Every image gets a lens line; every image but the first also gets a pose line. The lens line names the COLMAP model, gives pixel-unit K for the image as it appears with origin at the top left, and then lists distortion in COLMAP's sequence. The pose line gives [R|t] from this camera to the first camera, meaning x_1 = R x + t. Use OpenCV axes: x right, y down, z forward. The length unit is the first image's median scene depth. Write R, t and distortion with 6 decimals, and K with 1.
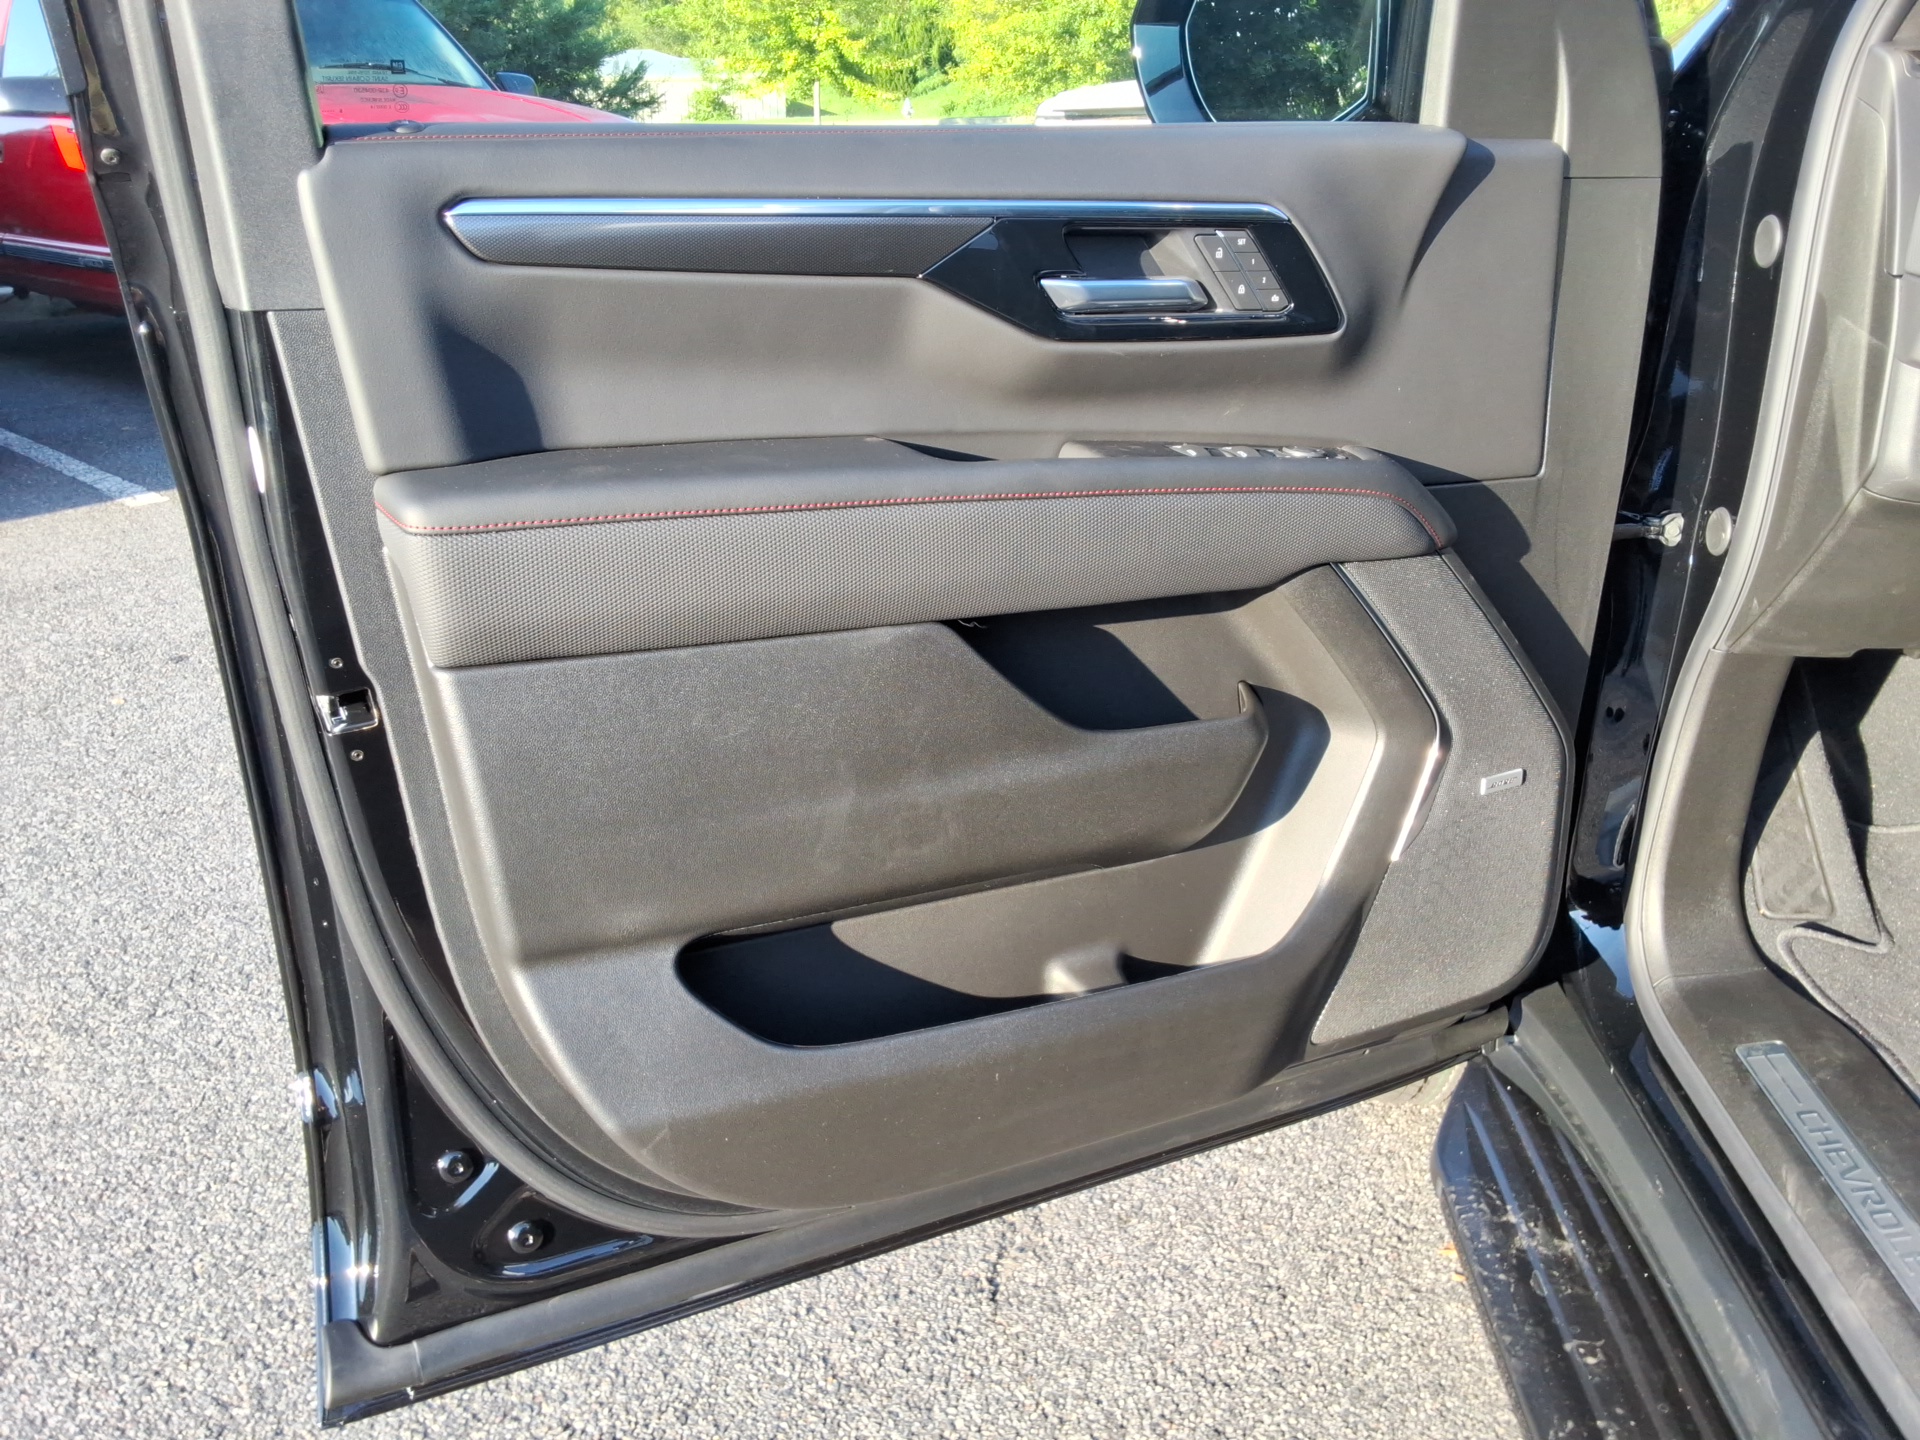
lens RADIAL K [[1619.7, 0, 960.0], [0, 1619.7, 720.0], [0, 0, 1]] dist [0.098146, -0.107013]
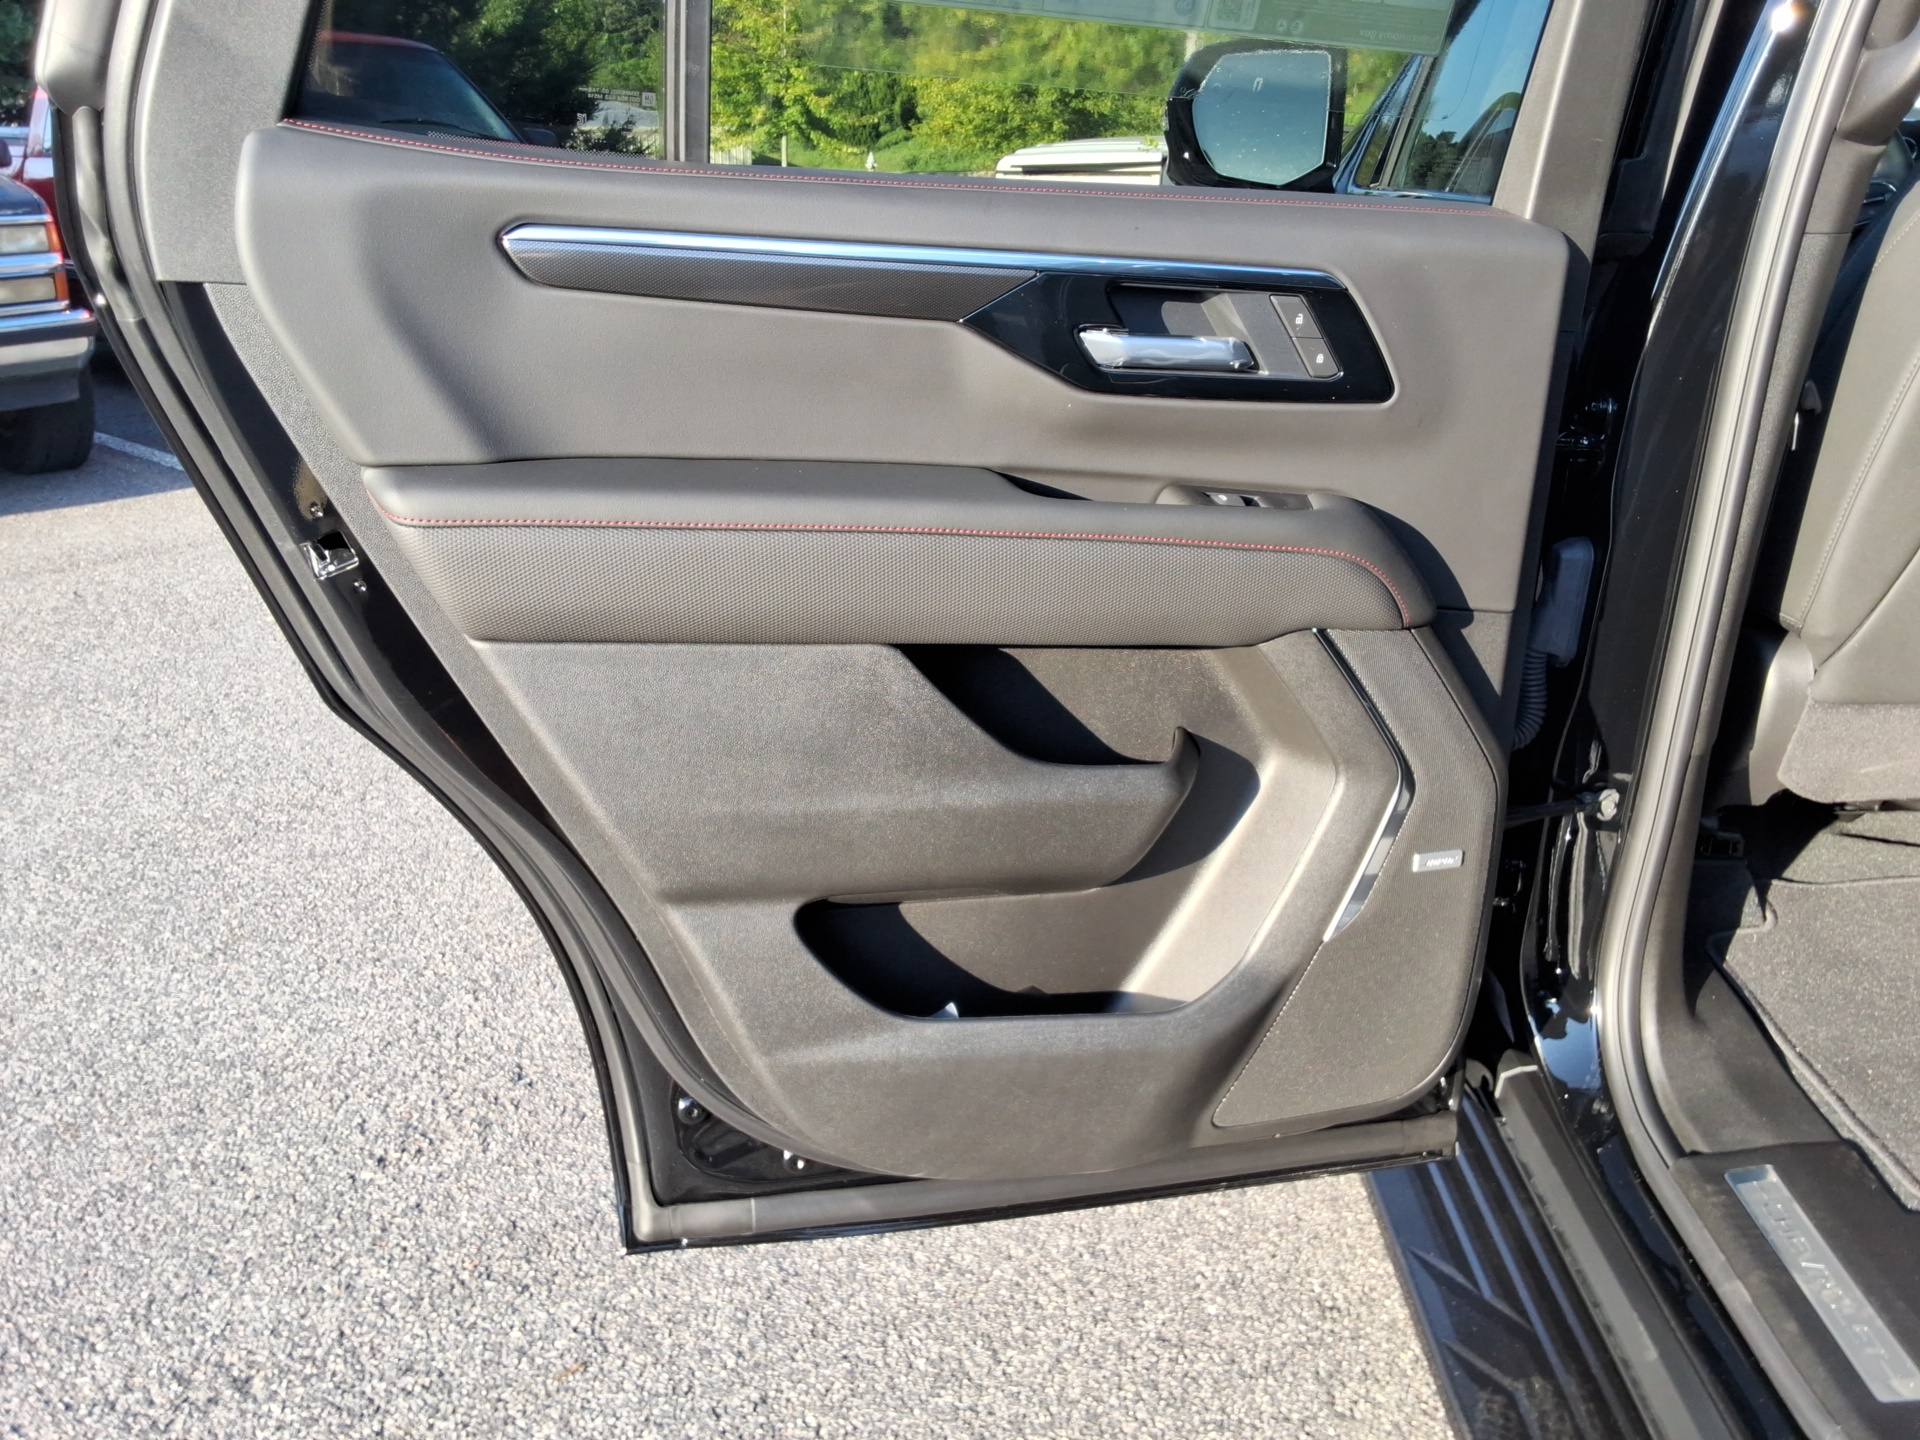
lens RADIAL K [[1619.7, 0, 960.0], [0, 1619.7, 720.0], [0, 0, 1]] dist [0.098146, -0.107013]
pose [[0.999598, 0.014934, 0.024120, -0.019742], [-0.014046, 0.999231, -0.036595, 0.148147], [-0.024648, 0.036241, 0.999039, -0.376134]]
